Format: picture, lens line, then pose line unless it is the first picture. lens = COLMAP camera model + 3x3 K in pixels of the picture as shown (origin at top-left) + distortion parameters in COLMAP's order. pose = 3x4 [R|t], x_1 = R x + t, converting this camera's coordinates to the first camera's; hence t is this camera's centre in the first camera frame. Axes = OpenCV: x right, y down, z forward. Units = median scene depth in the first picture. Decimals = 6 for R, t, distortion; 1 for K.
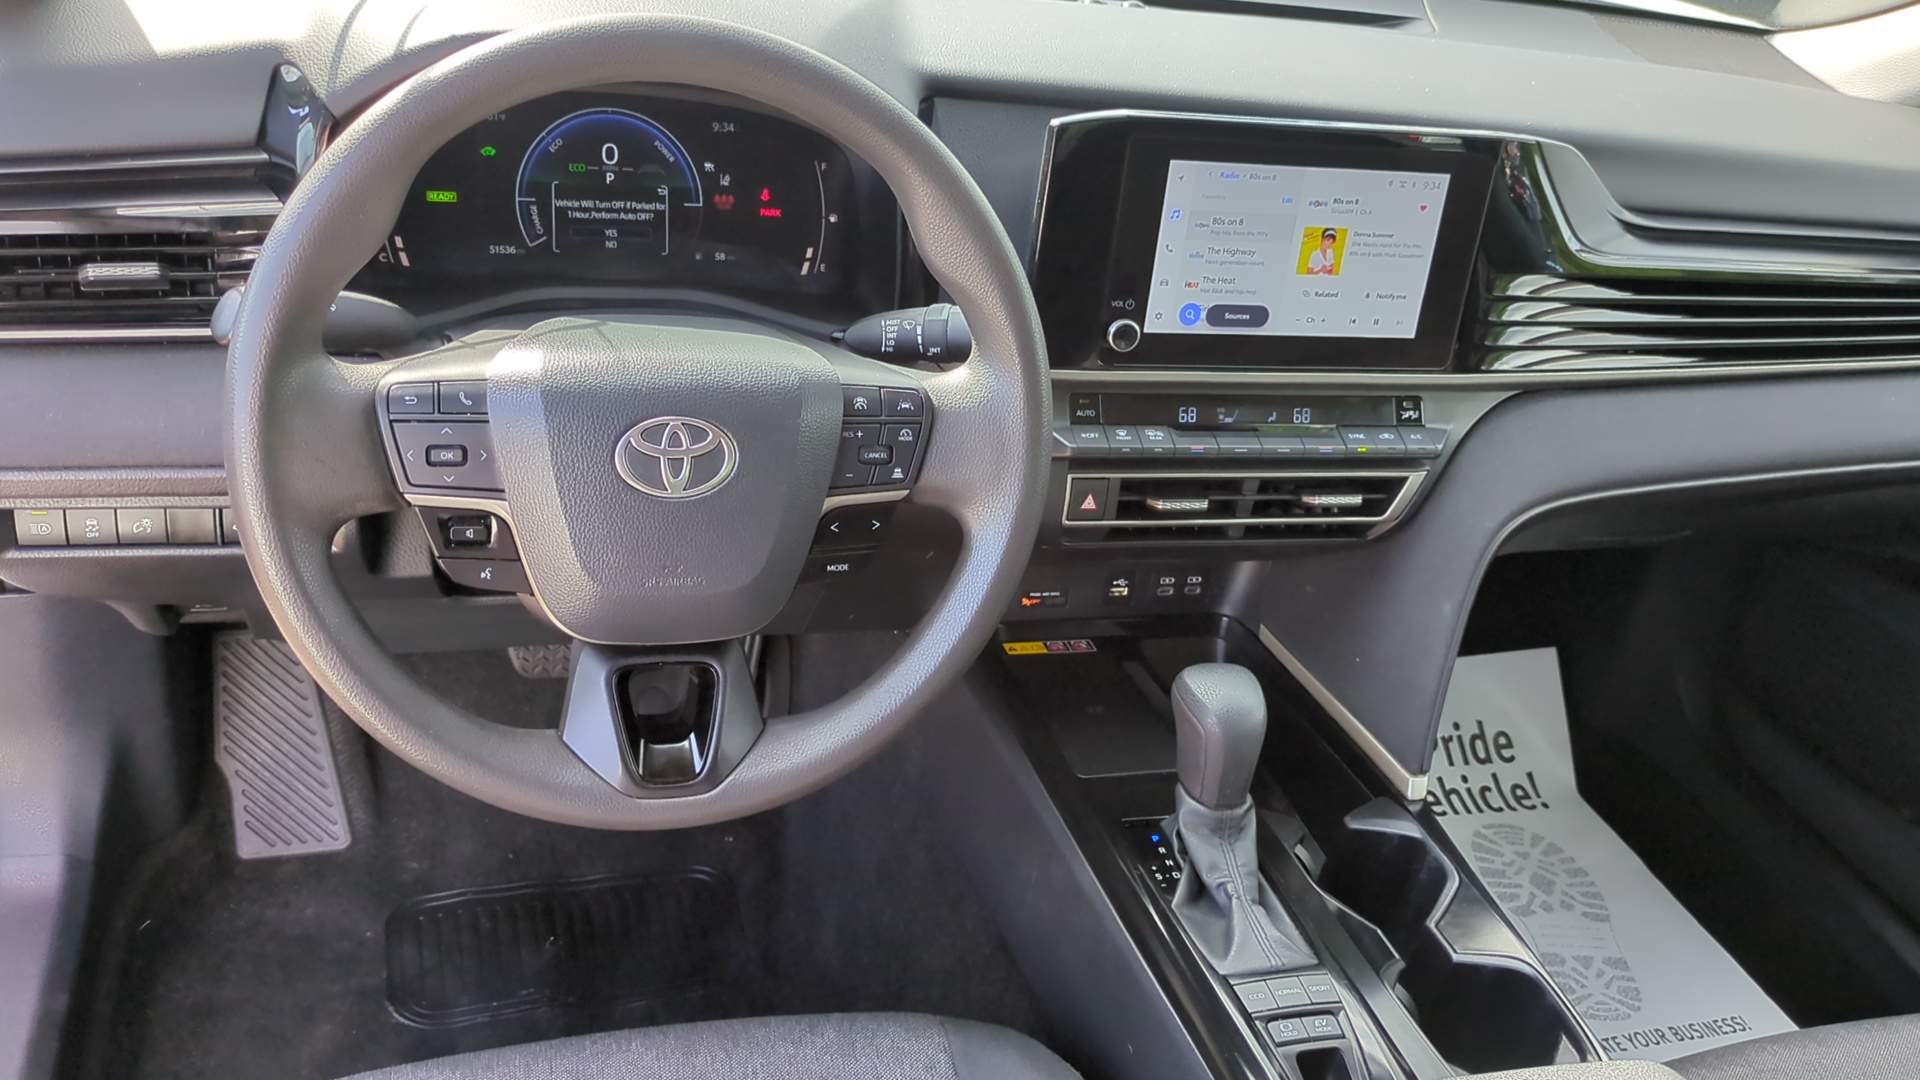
lens RADIAL K [[1638.6, 0, 960.0], [0, 1638.6, 540.0], [0, 0, 1]] dist [0.027887, -0.018498]
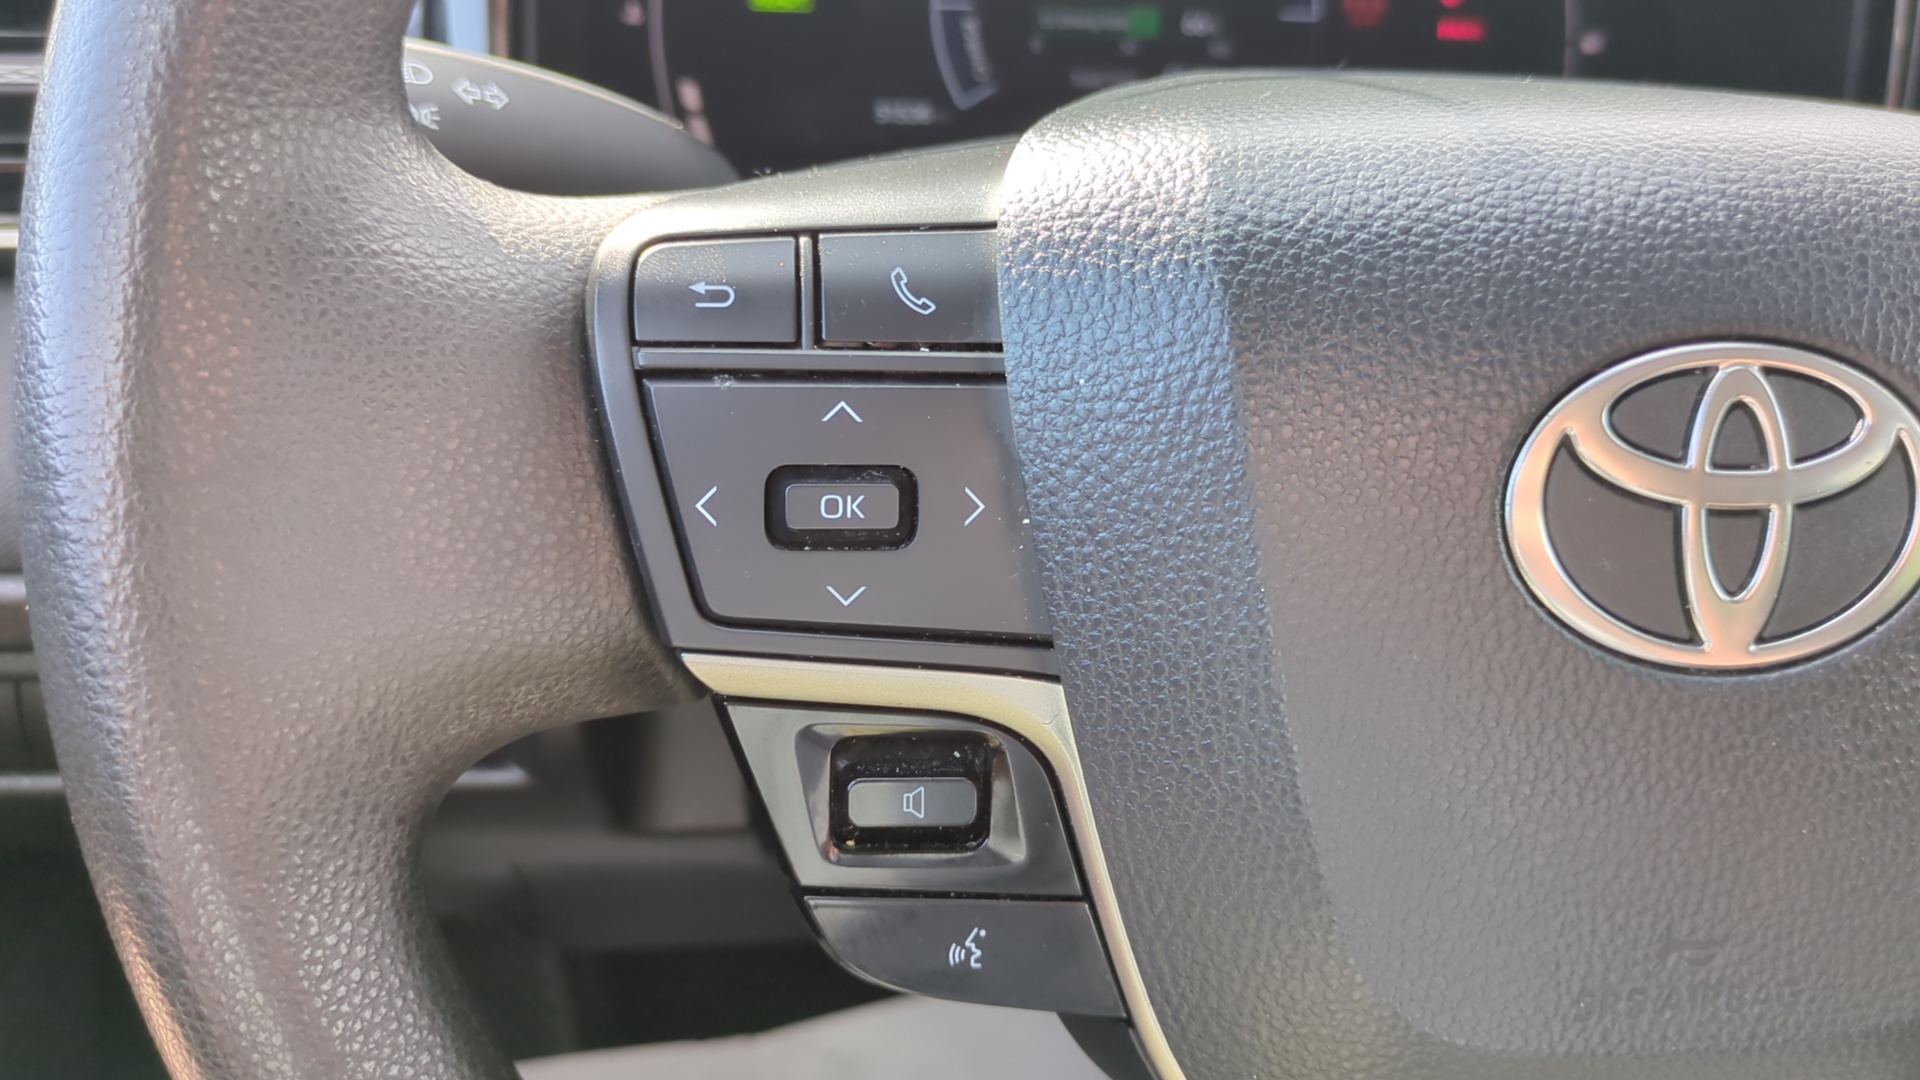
lens RADIAL K [[1634.4, 0, 960.1], [0, 1634.4, 532.8], [0, 0, 1]] dist [0.009846, -0.011160]
pose [[0.986399, -0.009100, -0.164116, -0.185020], [-0.005369, 0.996150, -0.087505, -0.018142], [0.164280, 0.087196, 0.982552, 0.550932]]
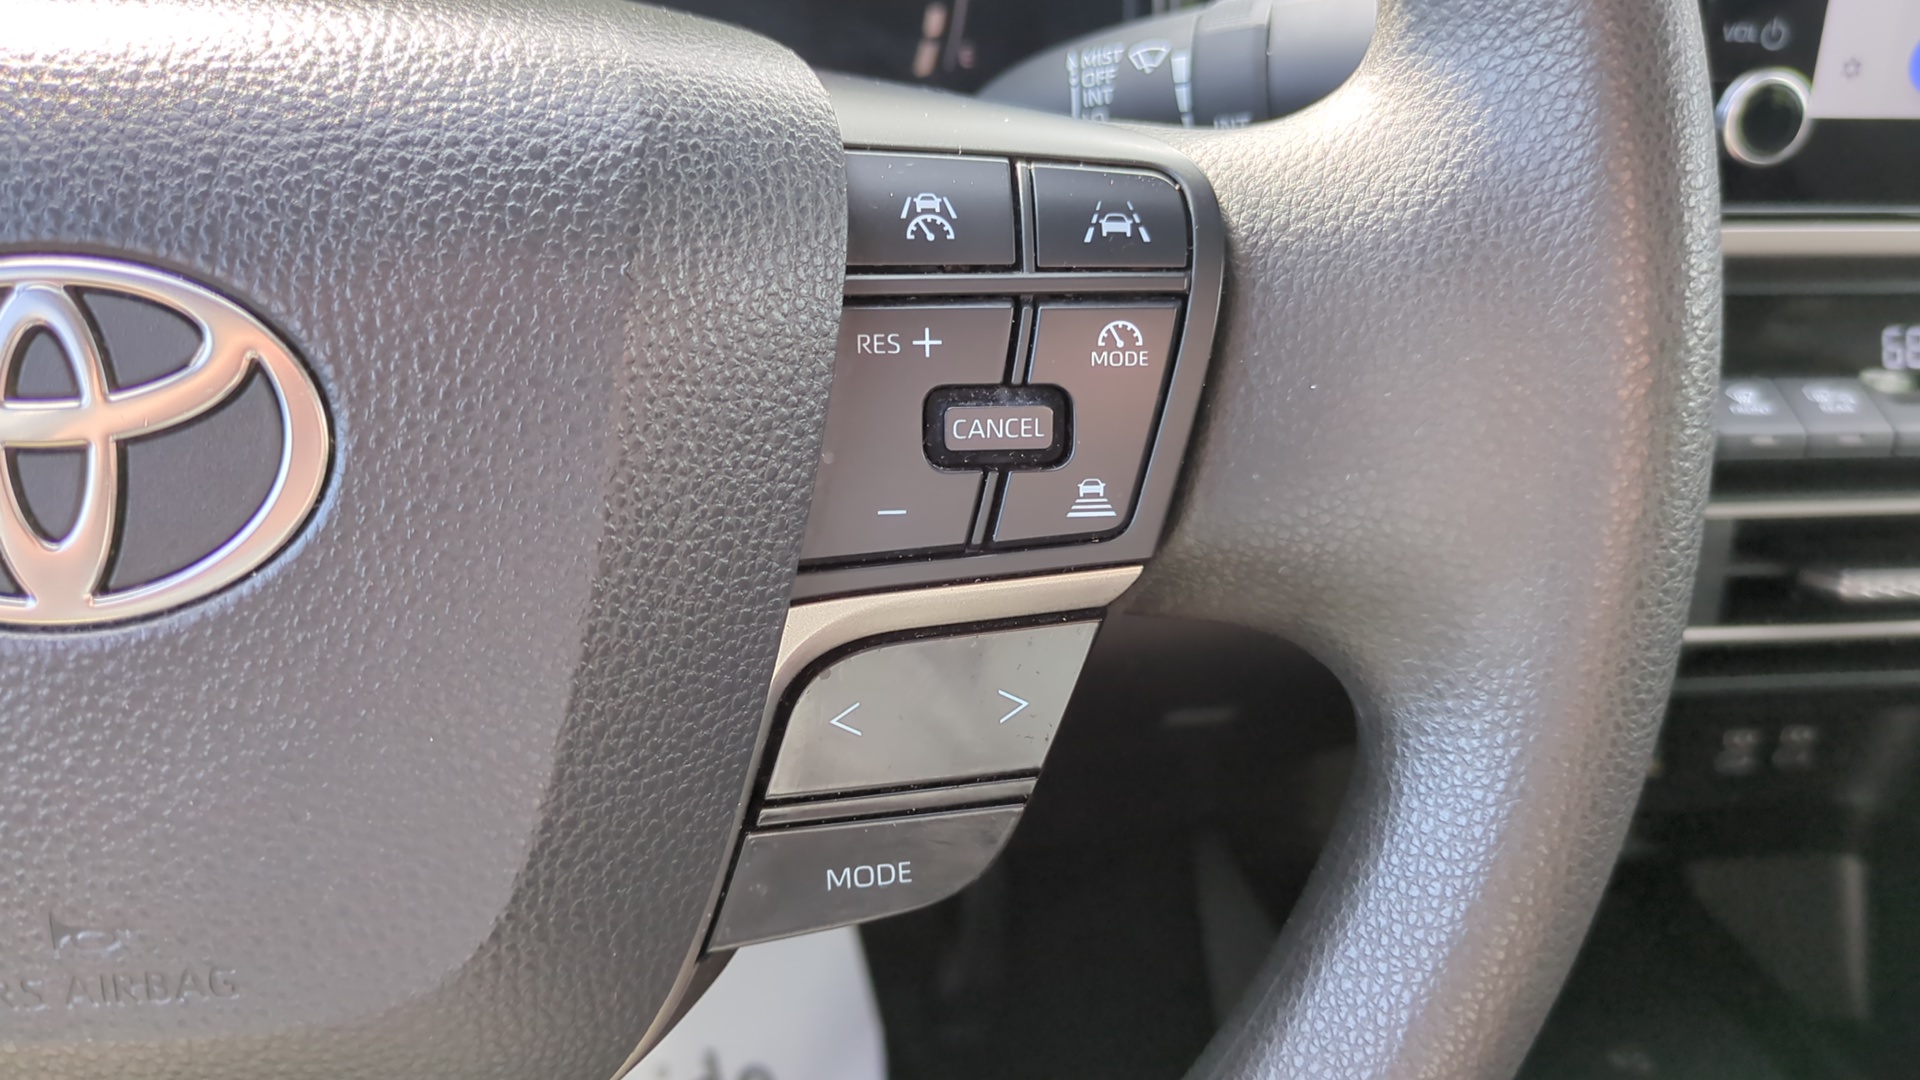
lens RADIAL K [[1634.4, 0, 960.1], [0, 1634.4, 532.8], [0, 0, 1]] dist [0.009846, -0.011160]
pose [[0.983420, -0.024770, -0.179643, -0.010580], [0.016409, 0.998718, -0.047877, -0.019339], [0.180599, 0.044136, 0.982566, 0.601467]]
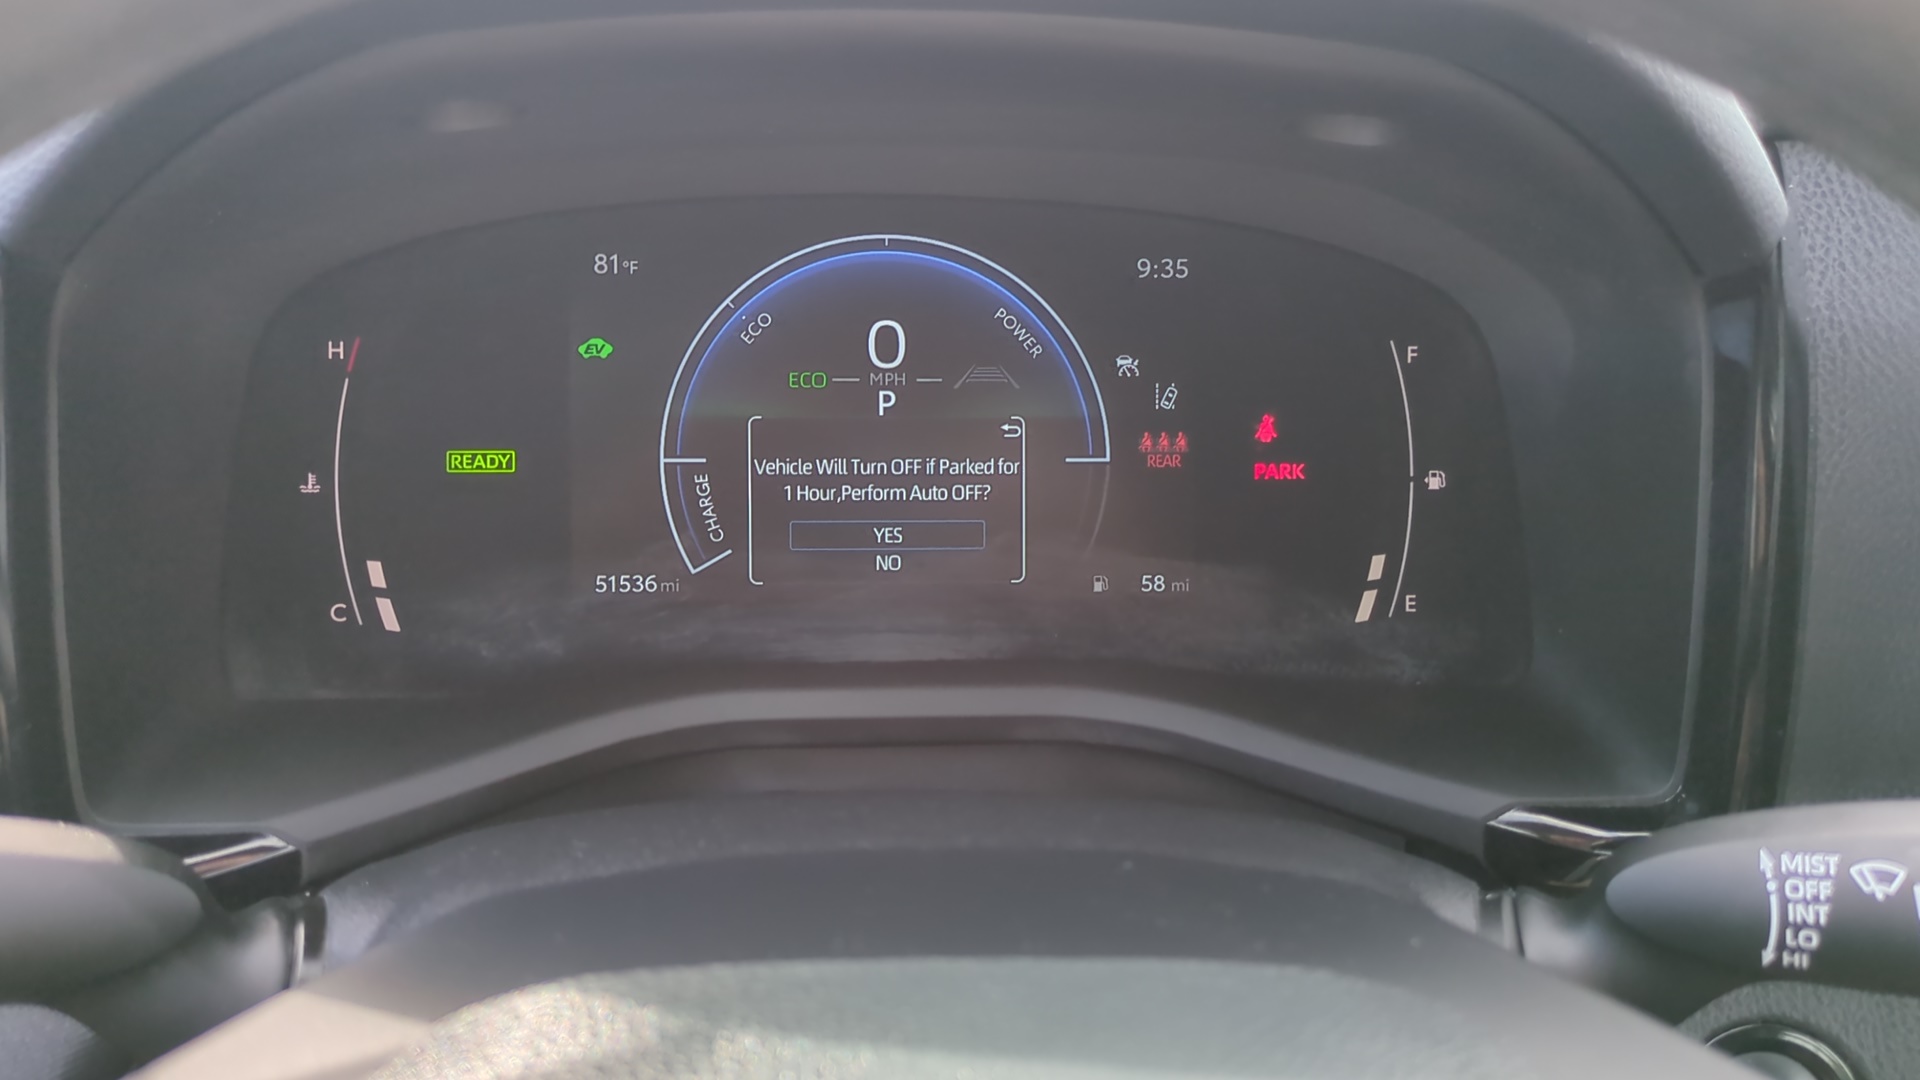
lens RADIAL K [[1655.6, 0, 960.0], [0, 1655.6, 540.0], [0, 0, 1]] dist [0.084521, -0.142667]
pose [[0.975345, -0.017706, -0.219975, -0.105356], [-0.012078, 0.991000, -0.133319, -0.131681], [0.220356, 0.132689, 0.966352, 0.610001]]
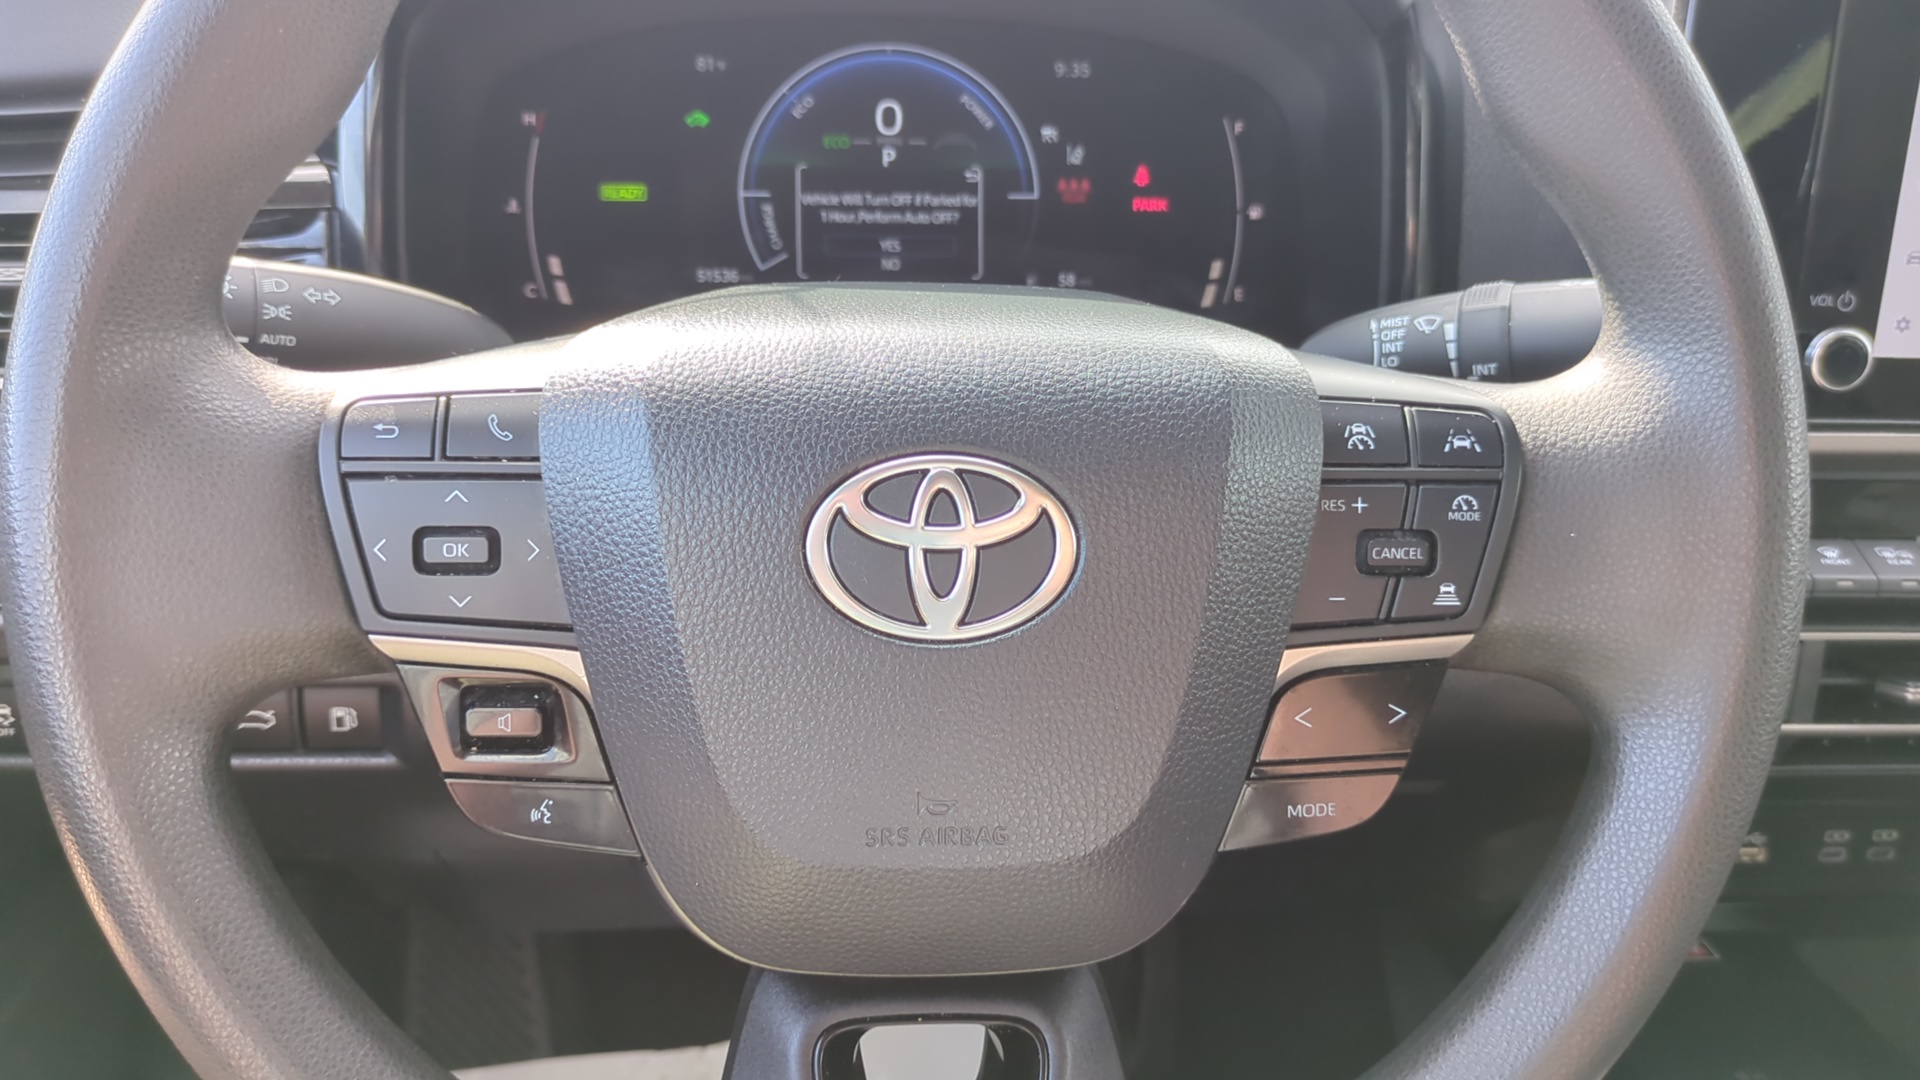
lens RADIAL K [[1638.6, 0, 960.0], [0, 1638.6, 540.0], [0, 0, 1]] dist [0.027887, -0.018498]
pose [[0.974813, -0.020184, -0.222108, -0.053855], [-0.010868, 0.990414, -0.137704, 0.005498], [0.222758, 0.136650, 0.965249, 0.432733]]
